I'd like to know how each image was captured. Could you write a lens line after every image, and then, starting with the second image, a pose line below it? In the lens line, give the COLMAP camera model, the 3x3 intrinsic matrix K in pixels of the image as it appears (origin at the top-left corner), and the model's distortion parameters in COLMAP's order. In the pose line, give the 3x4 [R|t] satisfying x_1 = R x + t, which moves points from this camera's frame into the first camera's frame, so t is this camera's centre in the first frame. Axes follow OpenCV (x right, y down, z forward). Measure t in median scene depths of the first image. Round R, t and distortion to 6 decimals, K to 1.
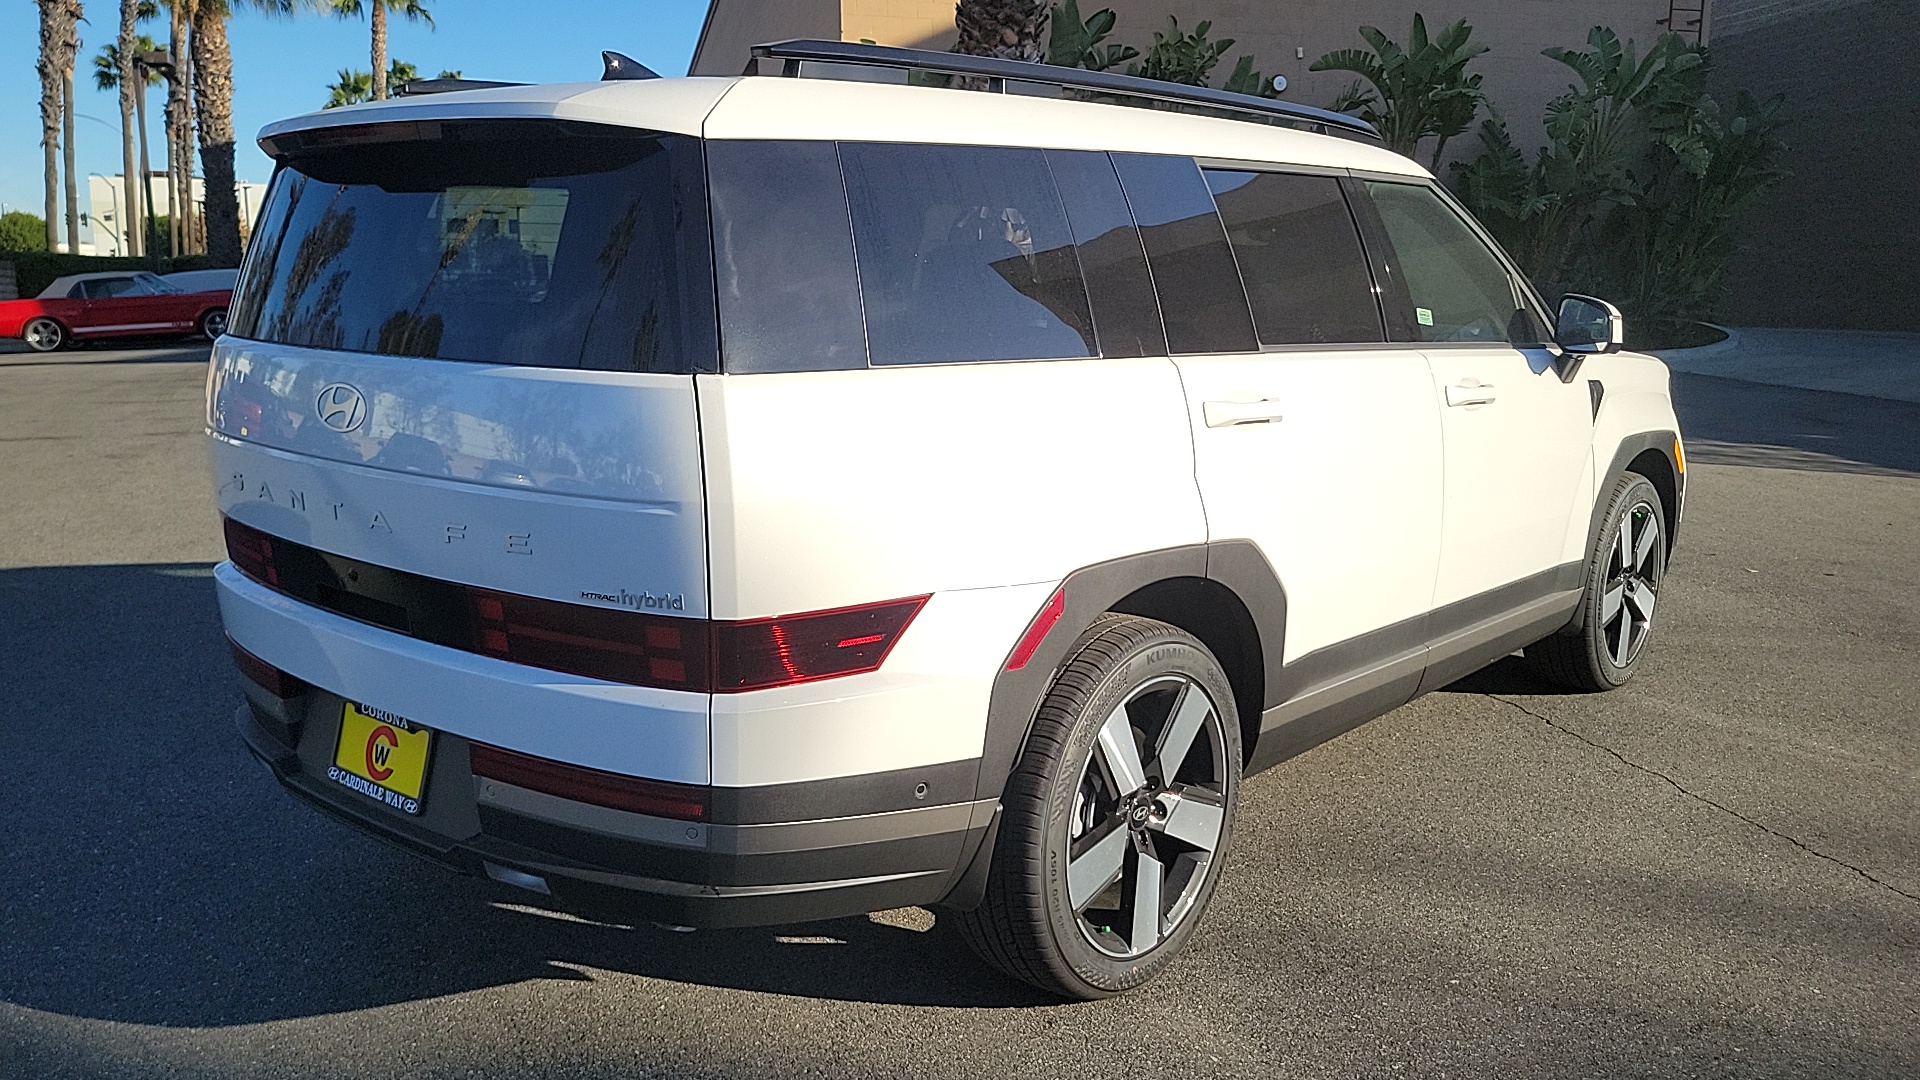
lens RADIAL K [[1488.7, 0, 989.7], [0, 1488.7, 529.4], [0, 0, 1]] dist [0.028104, -0.025158]
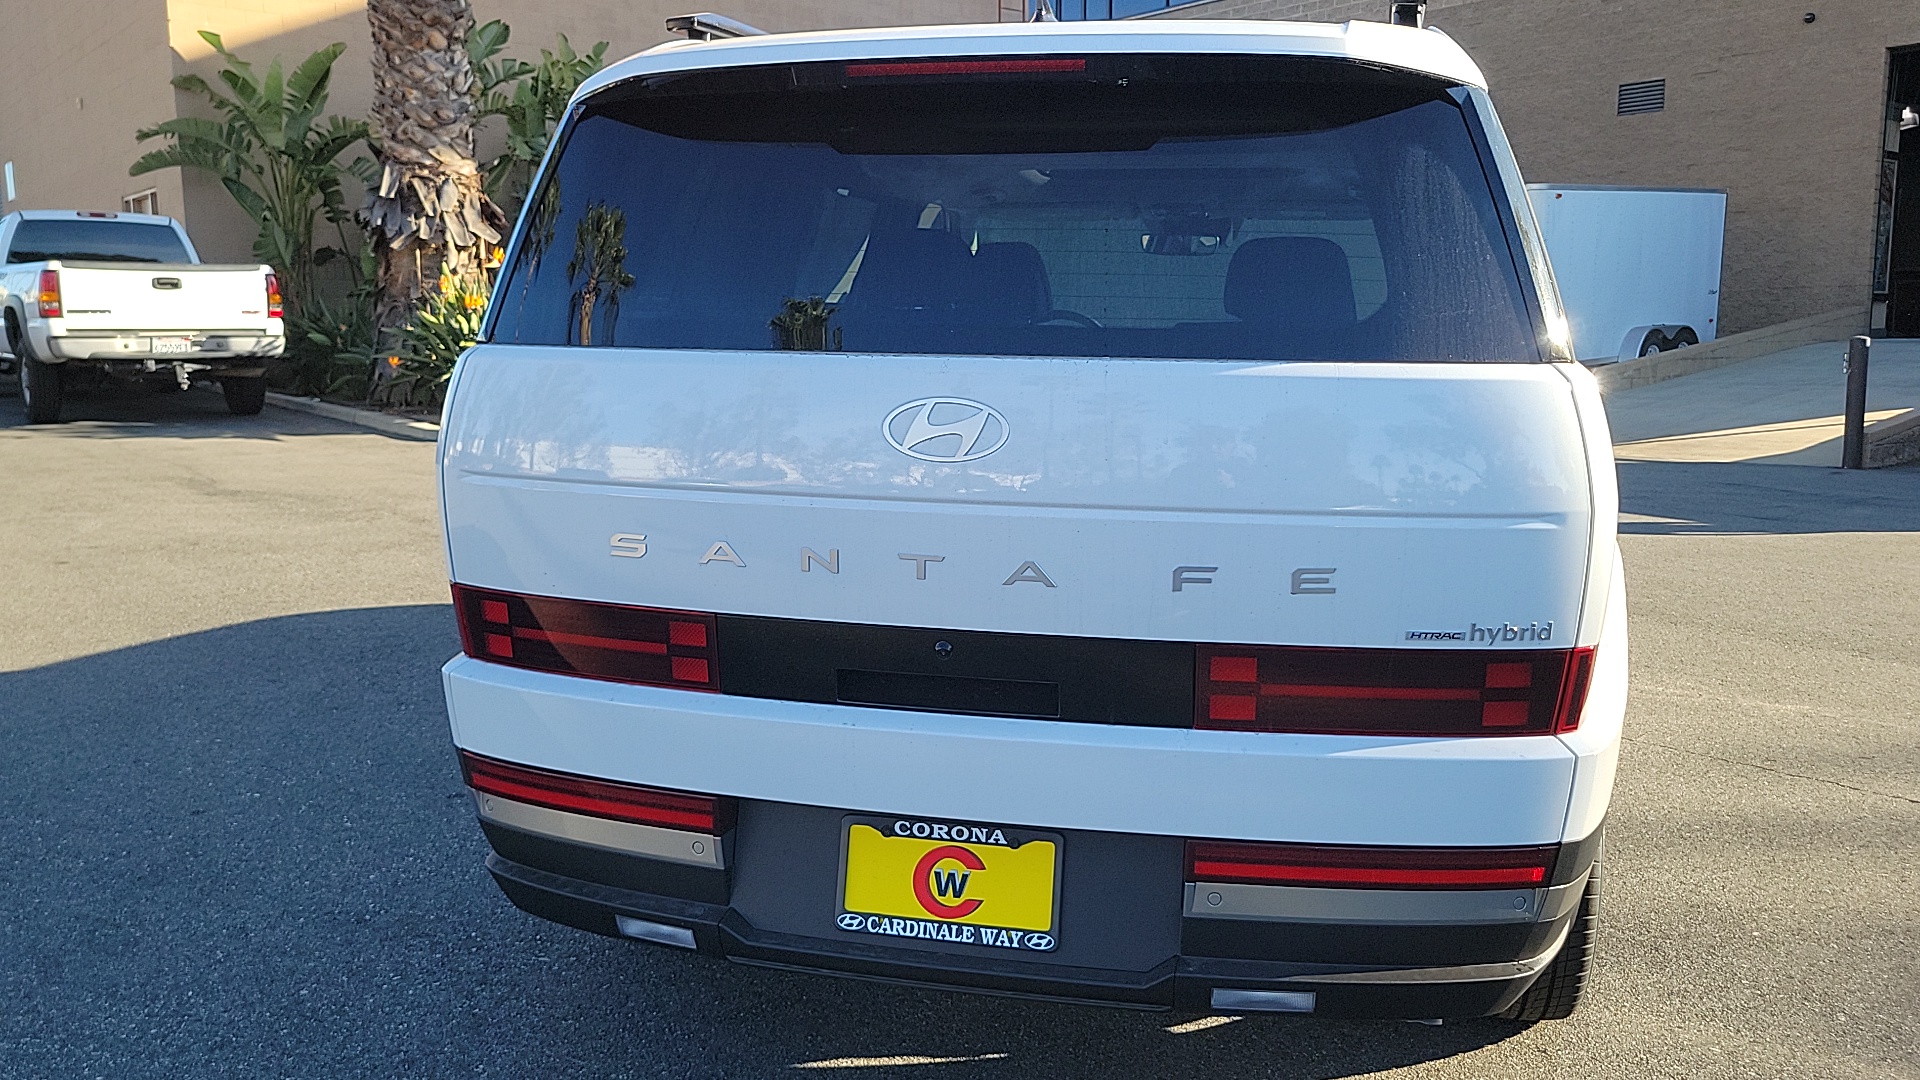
lens RADIAL K [[1488.7, 0, 971.9], [0, 1488.7, 546.2], [0, 0, 1]] dist [0.028104, -0.025158]
pose [[0.899449, -0.072388, 0.430989, -0.109335], [0.077130, 0.997000, 0.006487, -0.003786], [-0.430166, 0.027407, 0.902334, 0.047098]]
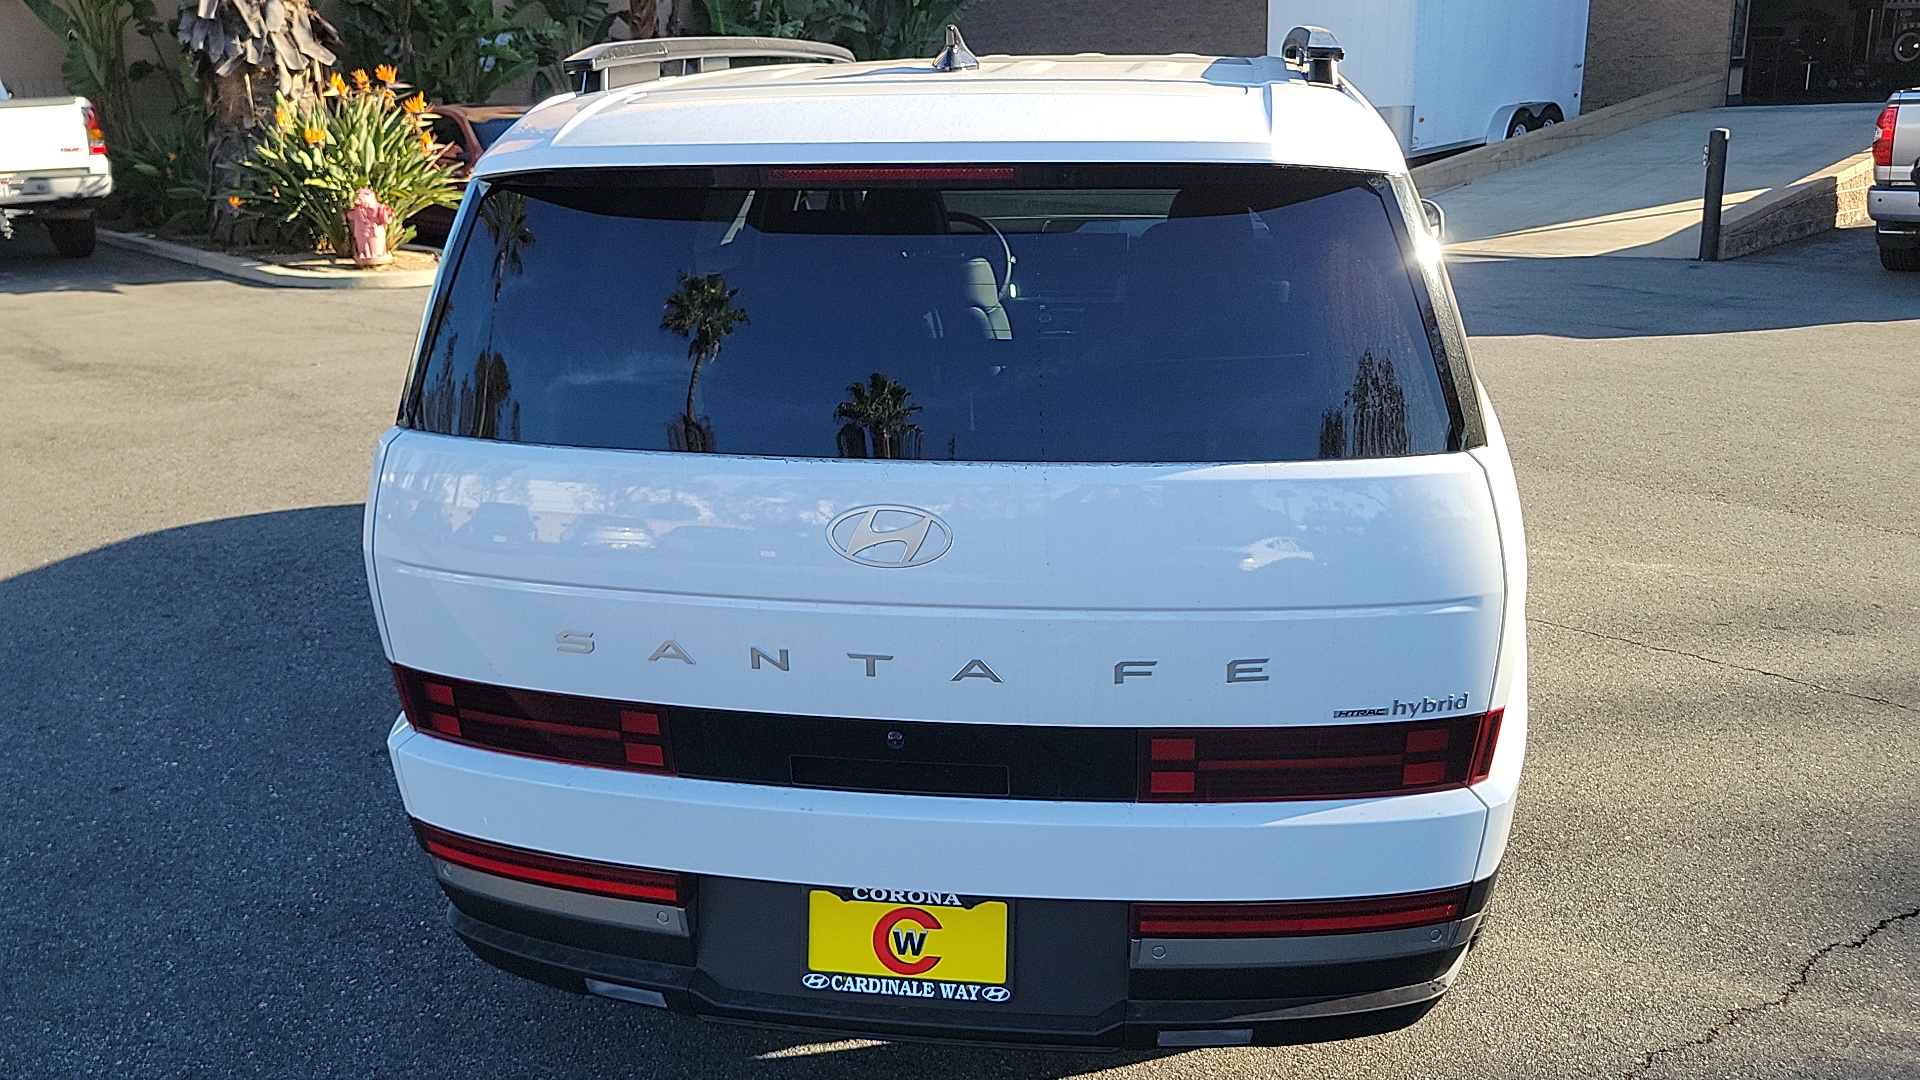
lens RADIAL K [[1488.7, 0, 961.7], [0, 1488.7, 531.5], [0, 0, 1]] dist [0.028104, -0.025158]
pose [[0.860096, -0.174020, 0.479532, -0.111937], [0.115799, 0.982080, 0.148694, -0.028005], [-0.496815, -0.072362, 0.864835, 0.047481]]
